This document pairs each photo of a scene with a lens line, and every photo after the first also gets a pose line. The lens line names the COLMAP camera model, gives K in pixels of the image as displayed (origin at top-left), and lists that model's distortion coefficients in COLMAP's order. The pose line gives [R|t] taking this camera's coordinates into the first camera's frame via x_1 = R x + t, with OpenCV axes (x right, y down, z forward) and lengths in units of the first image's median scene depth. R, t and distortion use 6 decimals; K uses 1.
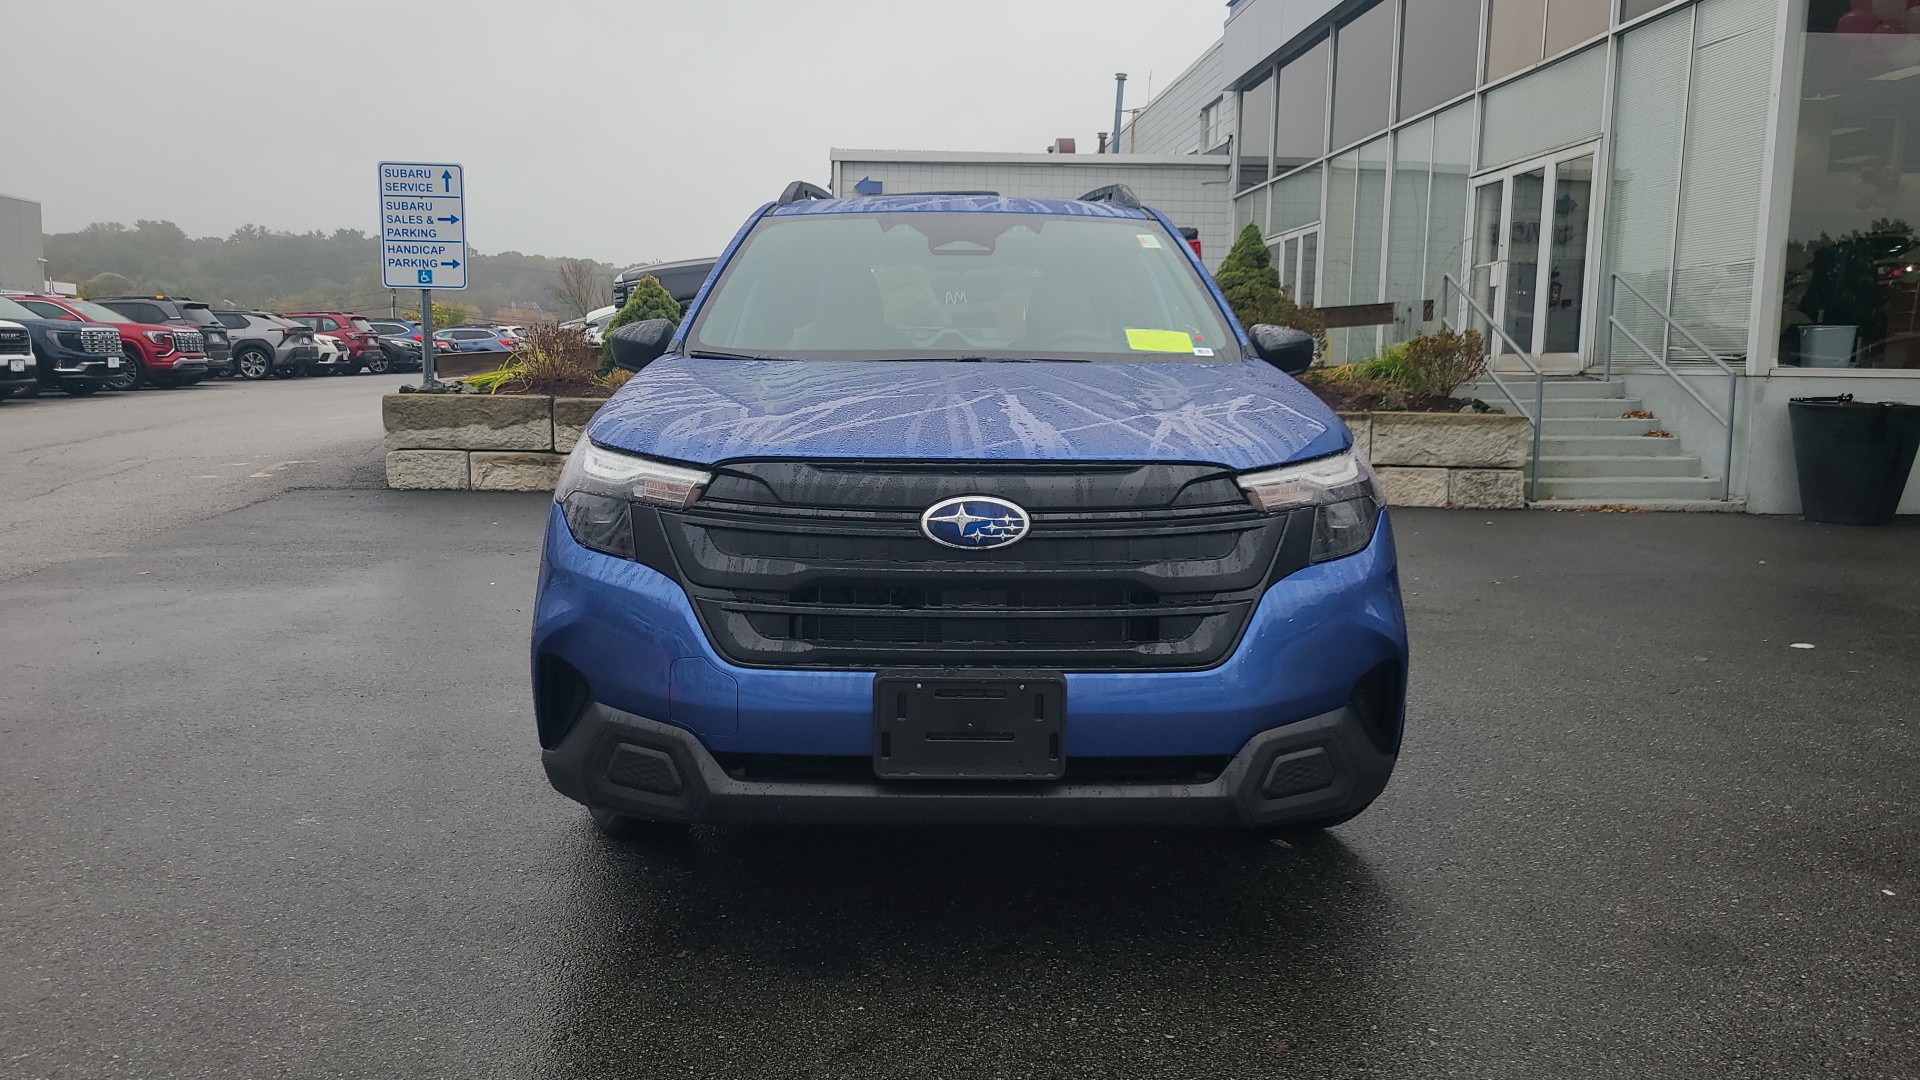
lens RADIAL K [[1461.7, 0, 943.6], [0, 1461.7, 538.9], [0, 0, 1]] dist [0.074158, -0.048526]
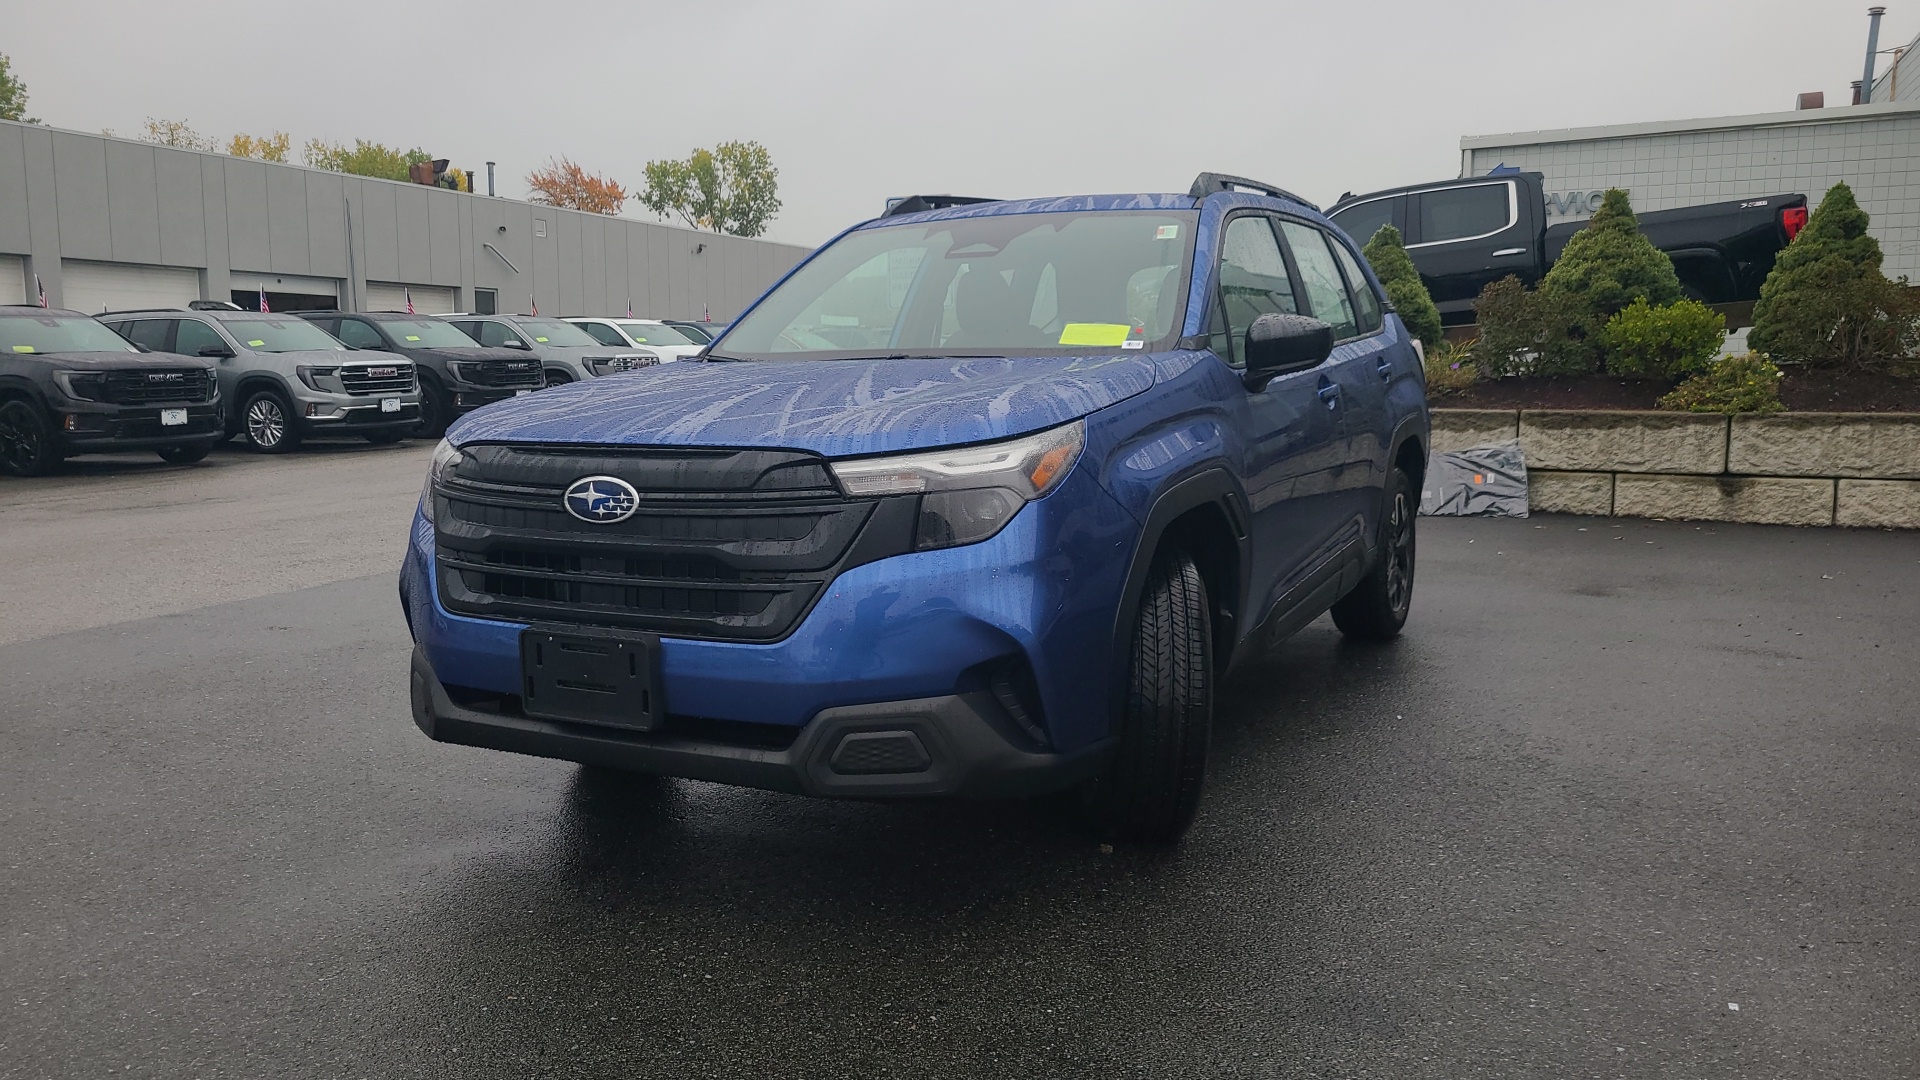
lens RADIAL K [[1481.5, 0, 899.6], [0, 1481.5, 579.1], [0, 0, 1]] dist [0.025646, -0.001840]
pose [[0.868927, 0.052272, -0.492172, 0.783075], [-0.044206, 0.998630, 0.028016, 0.008123], [0.492962, -0.002587, 0.870047, 0.110403]]
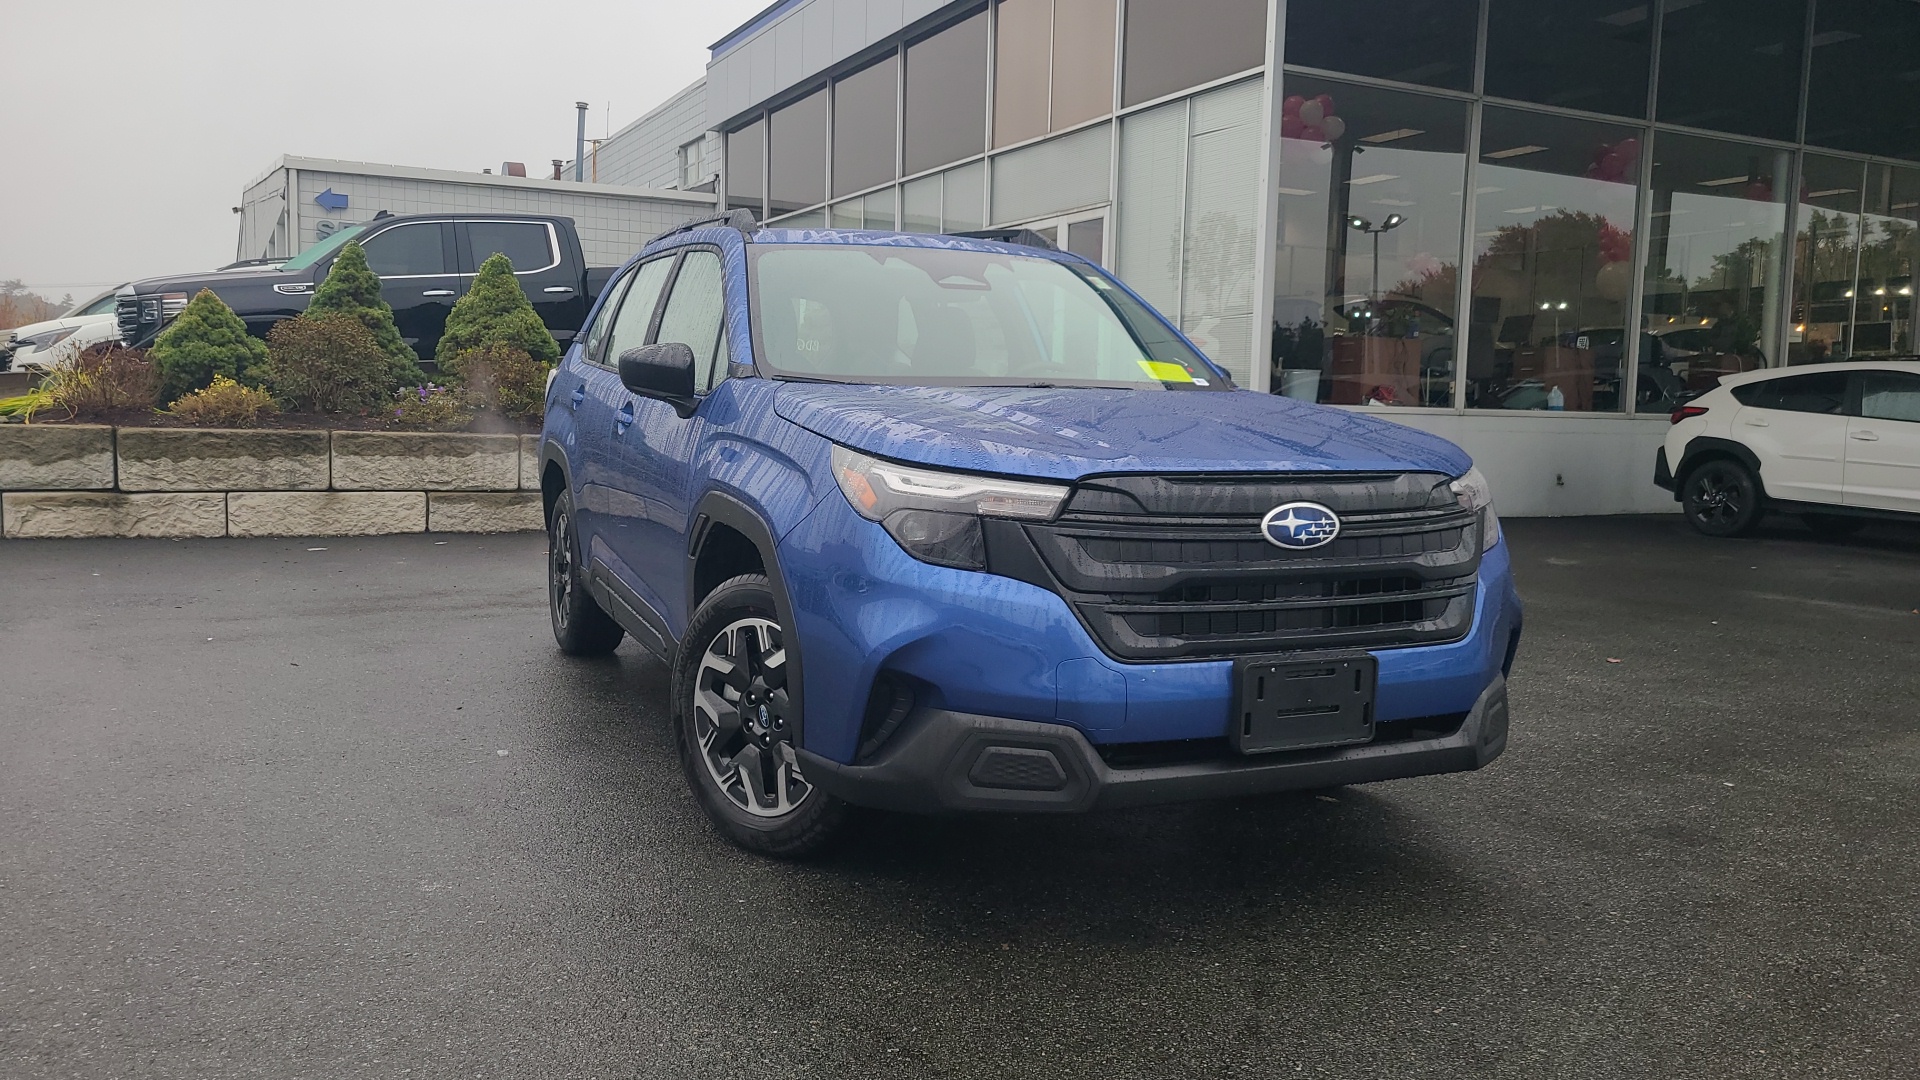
lens RADIAL K [[1461.7, 0, 943.6], [0, 1461.7, 538.9], [0, 0, 1]] dist [0.074158, -0.048526]
pose [[0.914029, -0.032747, 0.404325, -0.695131], [0.041900, 0.999026, -0.013808, 0.003594], [-0.403479, 0.029563, 0.914511, 0.054260]]
